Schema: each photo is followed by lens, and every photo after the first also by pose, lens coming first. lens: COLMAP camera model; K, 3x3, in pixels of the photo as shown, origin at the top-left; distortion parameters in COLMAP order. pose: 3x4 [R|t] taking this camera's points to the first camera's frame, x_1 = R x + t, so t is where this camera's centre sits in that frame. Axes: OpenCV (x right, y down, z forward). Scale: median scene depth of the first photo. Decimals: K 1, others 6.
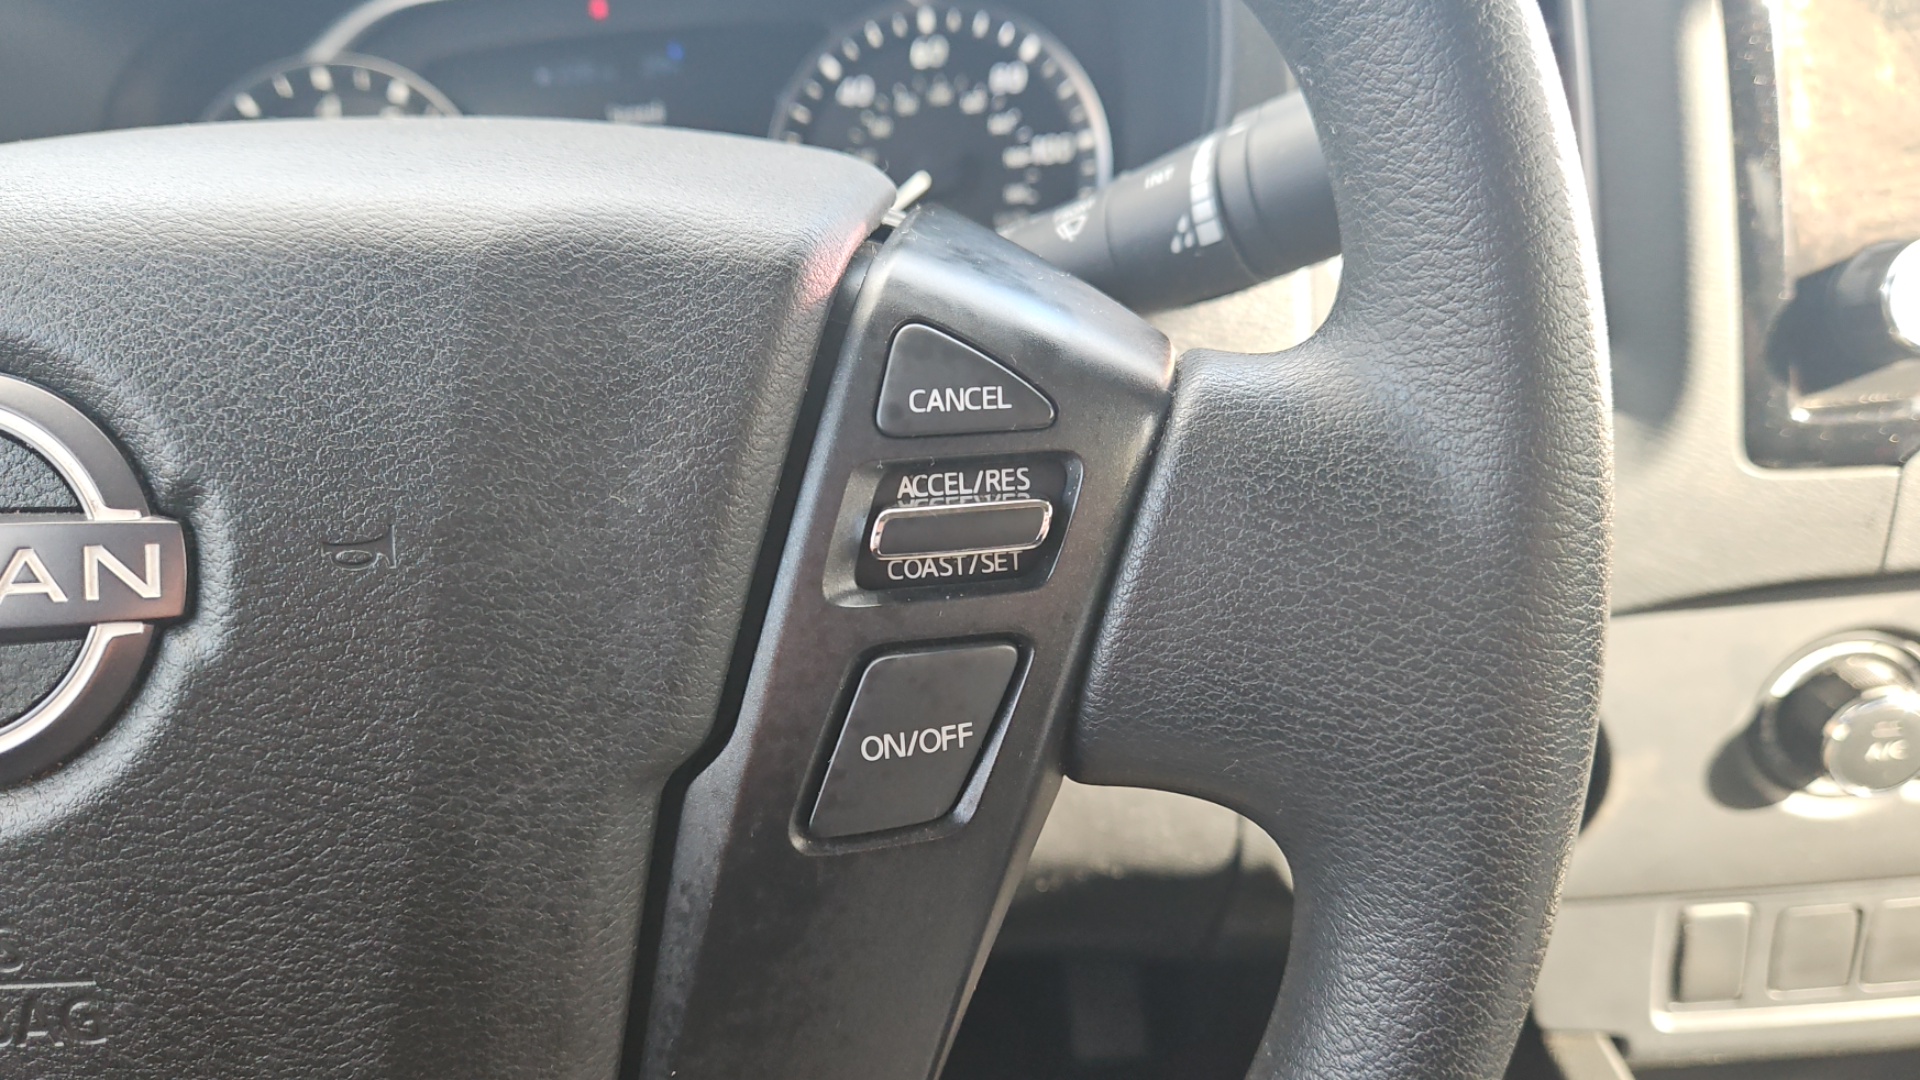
lens RADIAL K [[1442.3, 0, 969.0], [0, 1442.3, 552.3], [0, 0, 1]] dist [0.044695, -0.044360]
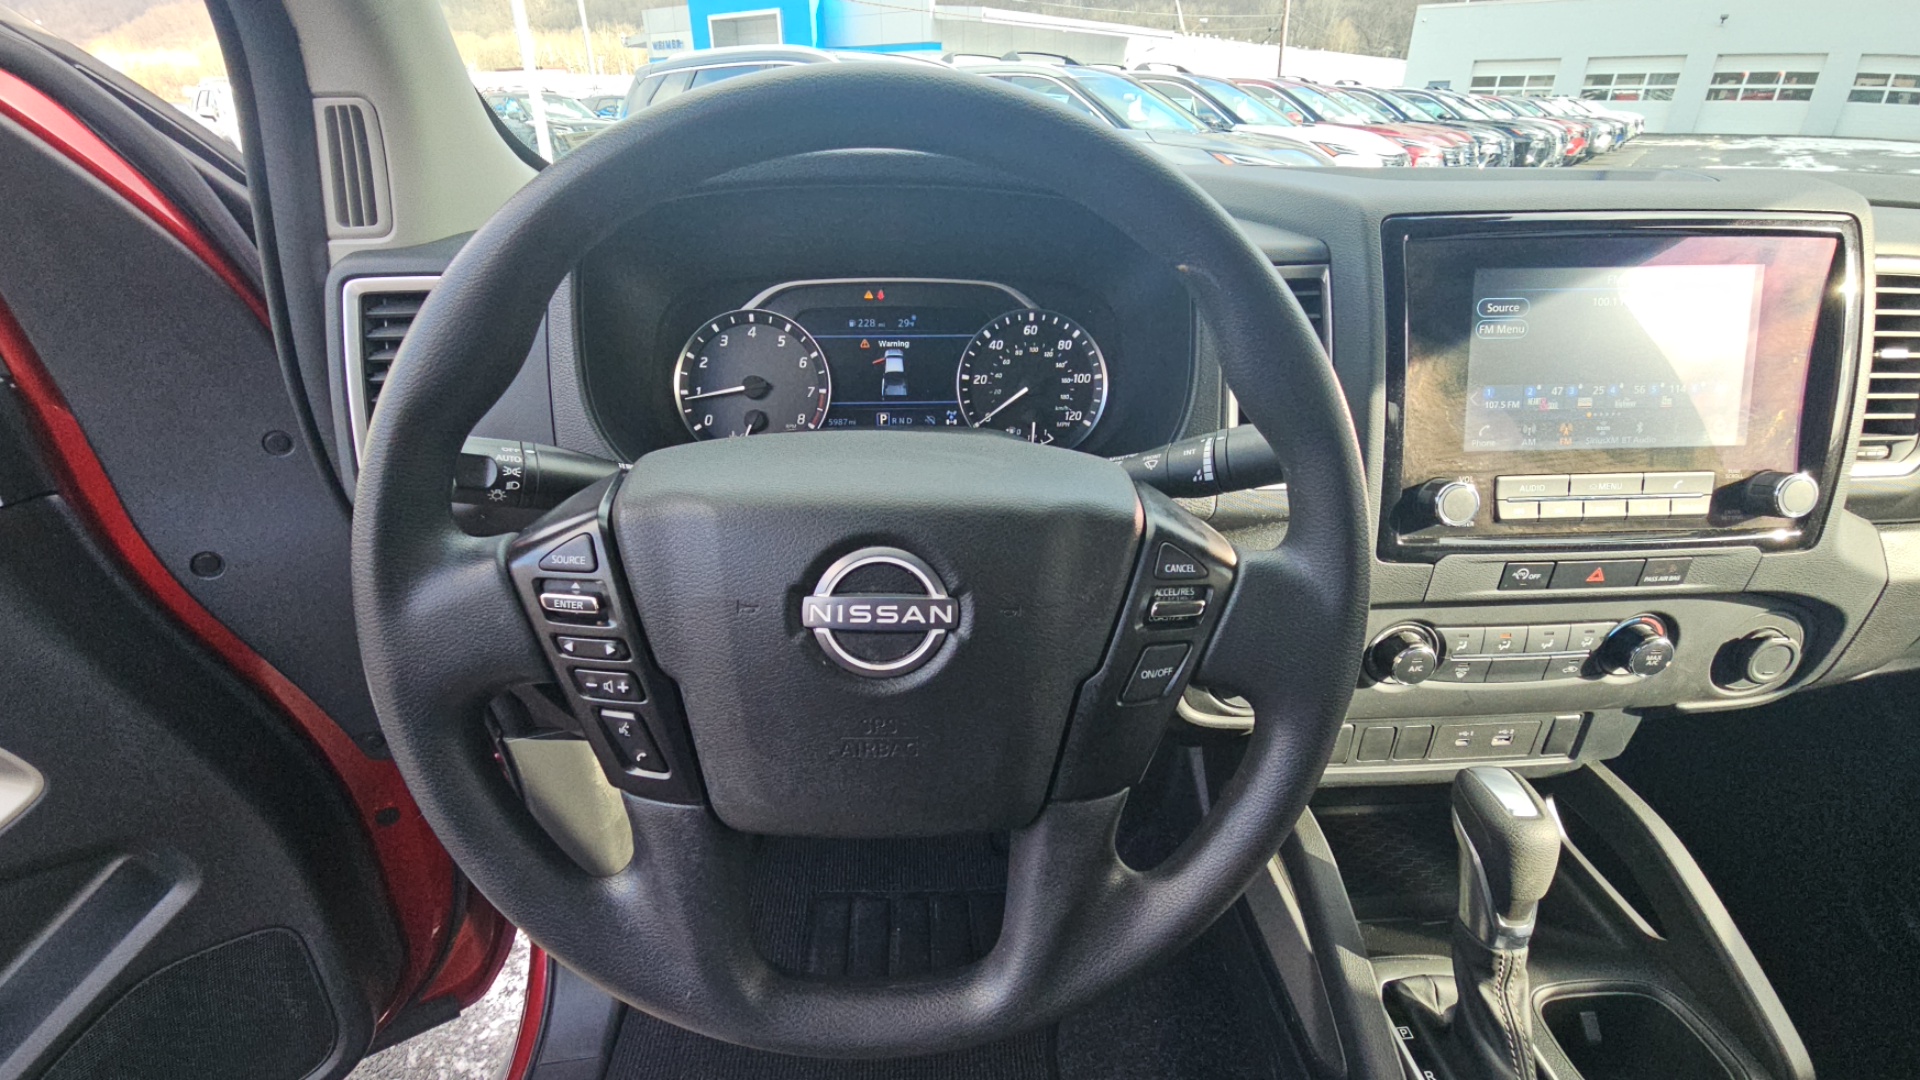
lens RADIAL K [[852.8, 0, 952.6], [0, 852.8, 538.1], [0, 0, 1]] dist [0.012976, -0.008806]
pose [[0.993387, 0.060295, 0.097709, -0.348475], [-0.065413, 0.996602, 0.050050, -0.117255], [-0.094360, -0.056110, 0.993956, -0.414065]]
